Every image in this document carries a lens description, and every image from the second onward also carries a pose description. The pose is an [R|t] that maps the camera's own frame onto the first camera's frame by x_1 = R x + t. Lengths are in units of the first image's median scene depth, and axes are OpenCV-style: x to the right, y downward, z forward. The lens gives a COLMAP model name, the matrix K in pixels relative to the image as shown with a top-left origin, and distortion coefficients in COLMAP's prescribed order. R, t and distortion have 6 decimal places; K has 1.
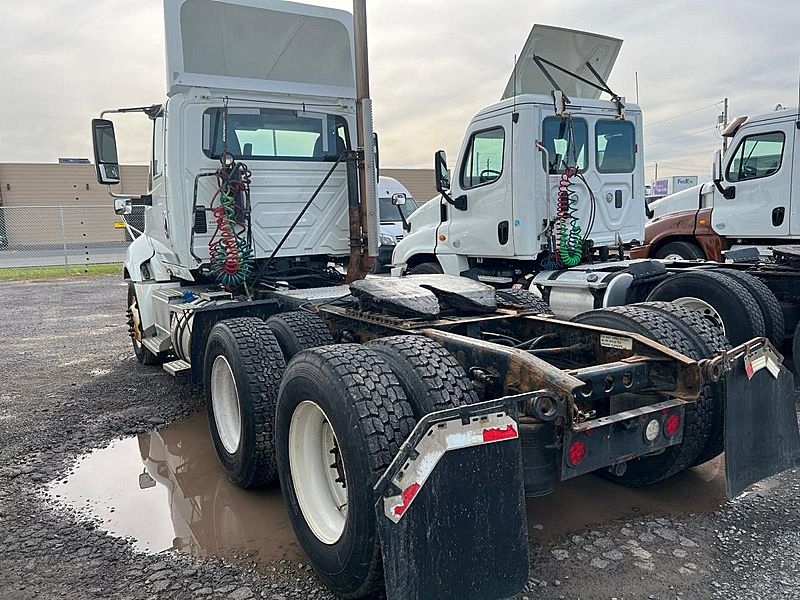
lens RADIAL K [[600.8, 0, 393.8], [0, 600.8, 301.9], [0, 0, 1]] dist [-0.003915, -0.002493]
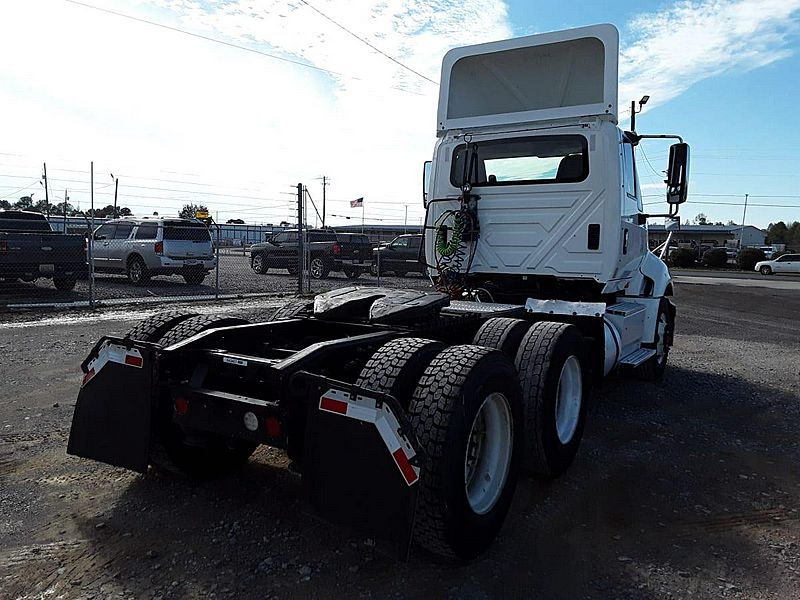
lens RADIAL K [[593.6, 0, 365.9], [0, 593.6, 298.9], [0, 0, 1]] dist [0.004877, 0.001959]
pose [[0.415111, 0.114416, -0.902548, 0.690839], [-0.160284, 0.985740, 0.051243, -0.044850], [0.895540, 0.123393, 0.427530, 0.332651]]
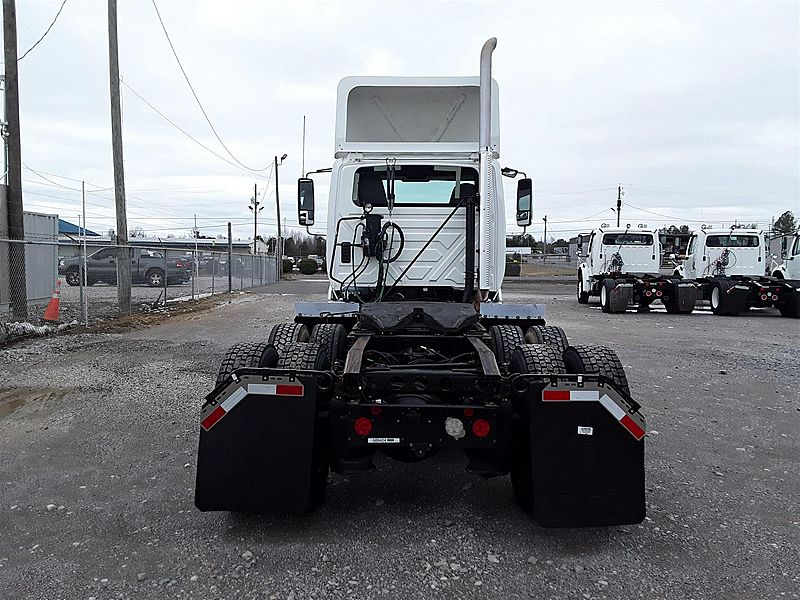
lens RADIAL K [[629.1, 0, 400.0], [0, 629.1, 300.0], [0, 0, 1]] dist [0.048386, -0.001118]
pose [[0.849486, 0.061862, -0.523972, 0.466880], [-0.101216, 0.993765, -0.046768, 0.015171], [0.517812, 0.092763, 0.850451, -0.084361]]
